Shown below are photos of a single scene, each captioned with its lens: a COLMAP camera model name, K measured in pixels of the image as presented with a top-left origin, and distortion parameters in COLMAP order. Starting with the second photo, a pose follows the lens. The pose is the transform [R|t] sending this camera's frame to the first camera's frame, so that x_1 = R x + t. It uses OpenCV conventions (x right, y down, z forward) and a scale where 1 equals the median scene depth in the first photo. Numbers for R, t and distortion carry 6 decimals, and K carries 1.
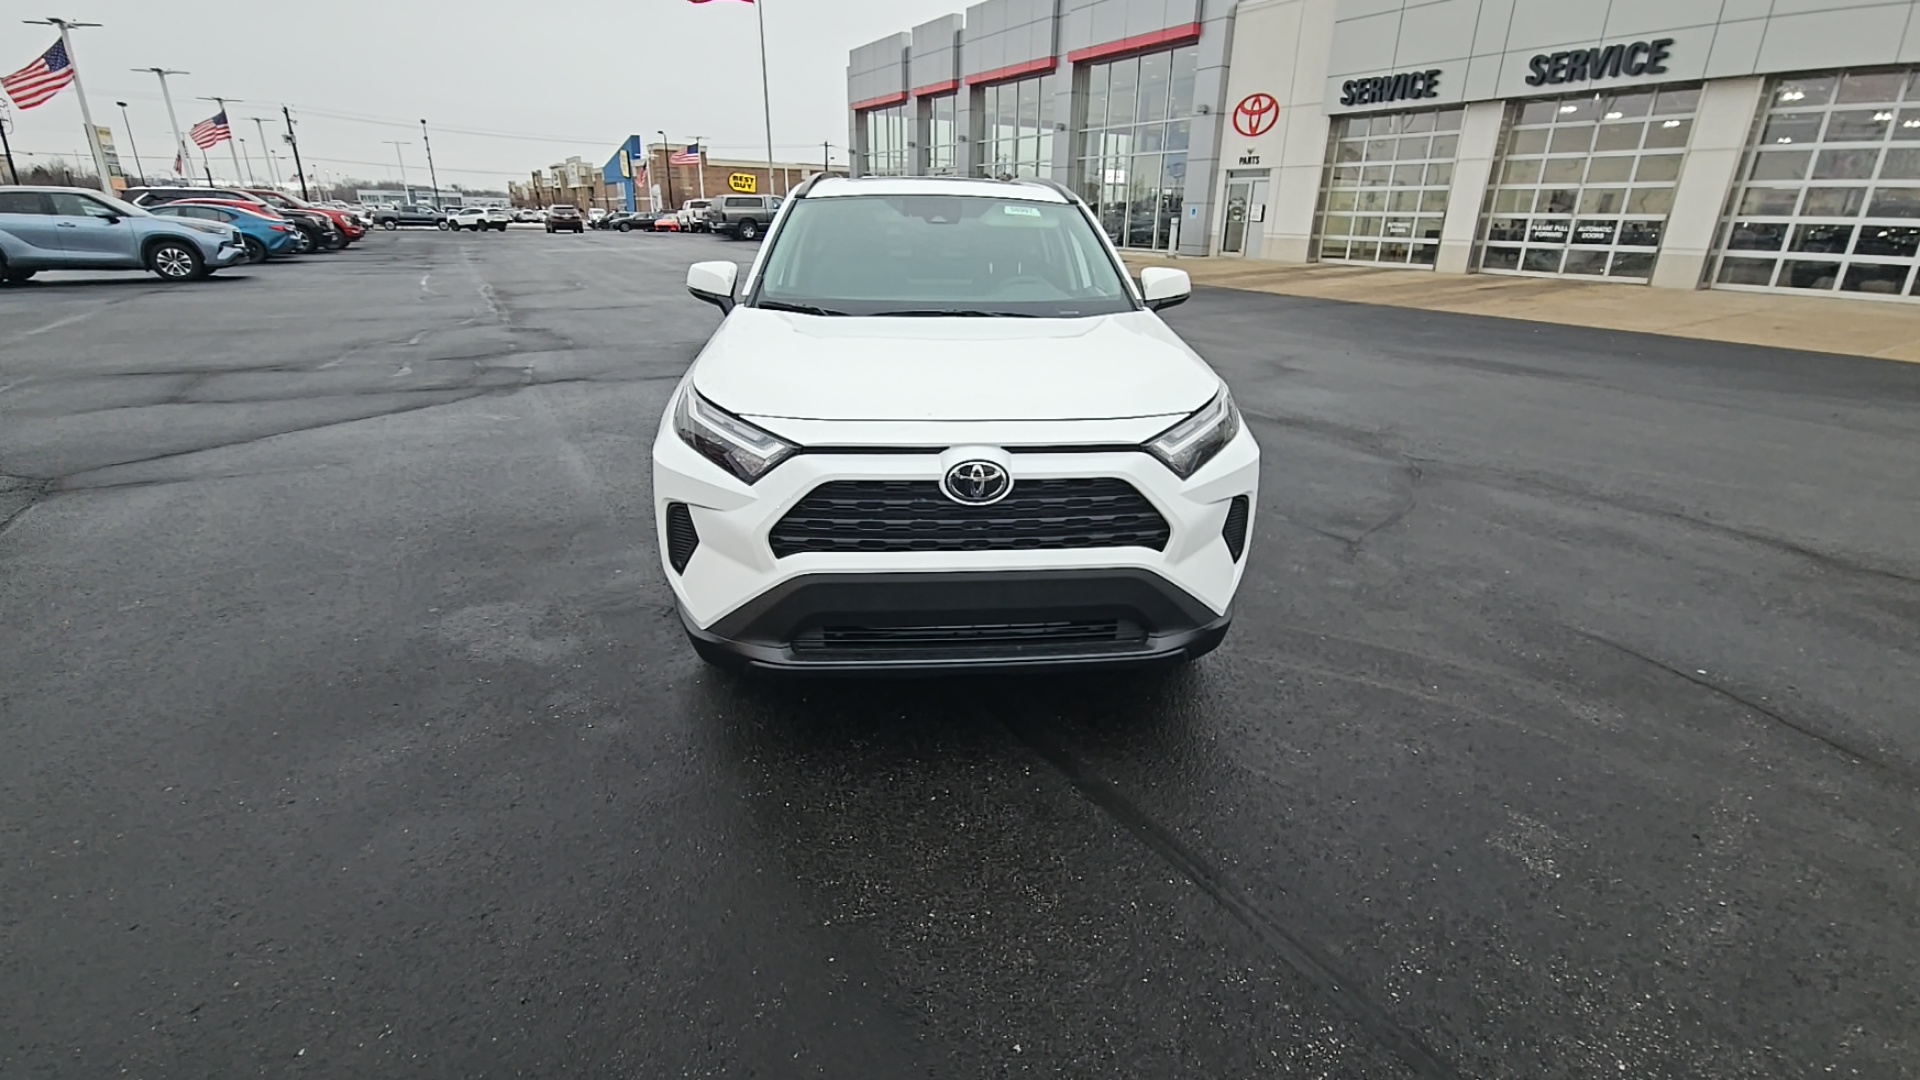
lens RADIAL K [[857.7, 0, 956.4], [0, 857.7, 545.8], [0, 0, 1]] dist [0.008079, -0.005751]
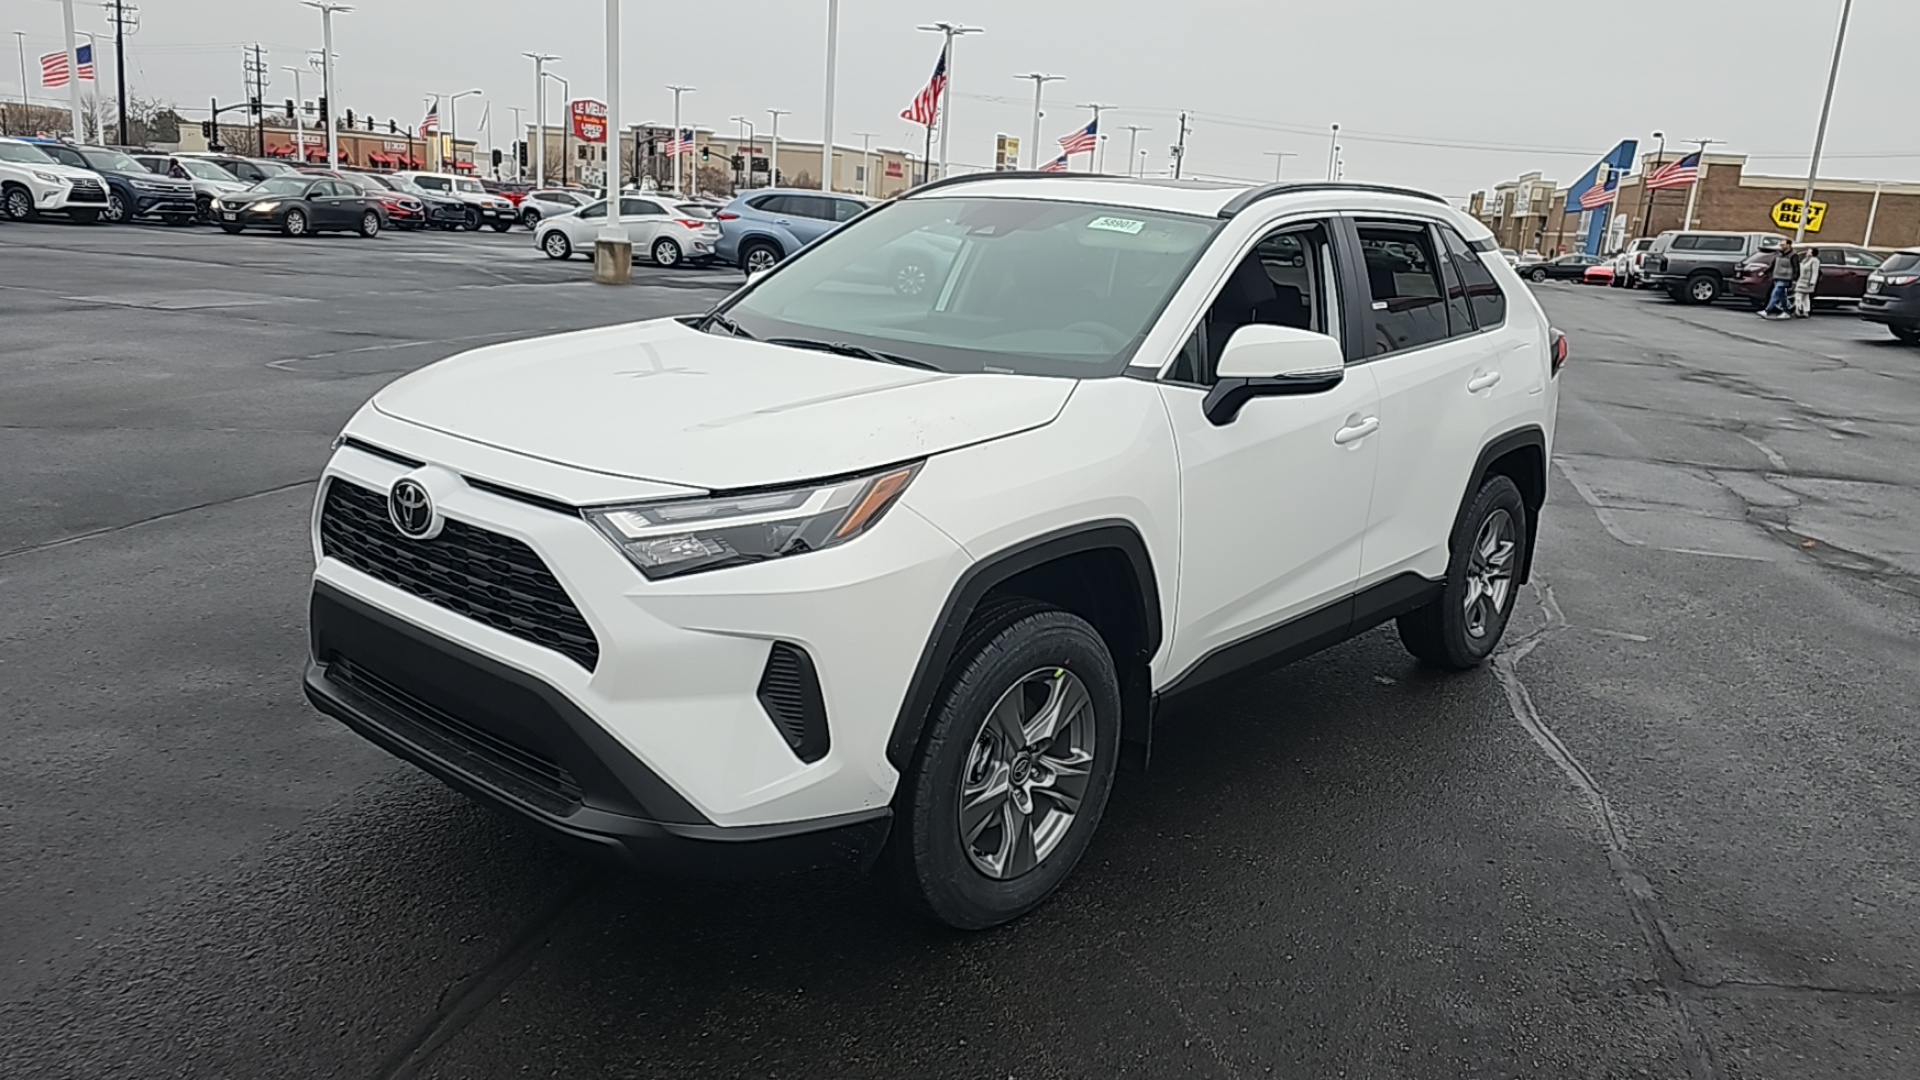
lens RADIAL K [[1373.2, 0, 974.4], [0, 1373.2, 497.7], [0, 0, 1]] dist [0.066004, -0.041150]
pose [[0.707070, 0.171309, -0.686080, 0.630236], [-0.302006, 0.950435, -0.073929, -0.072292], [0.639410, 0.259473, 0.723760, 0.198019]]
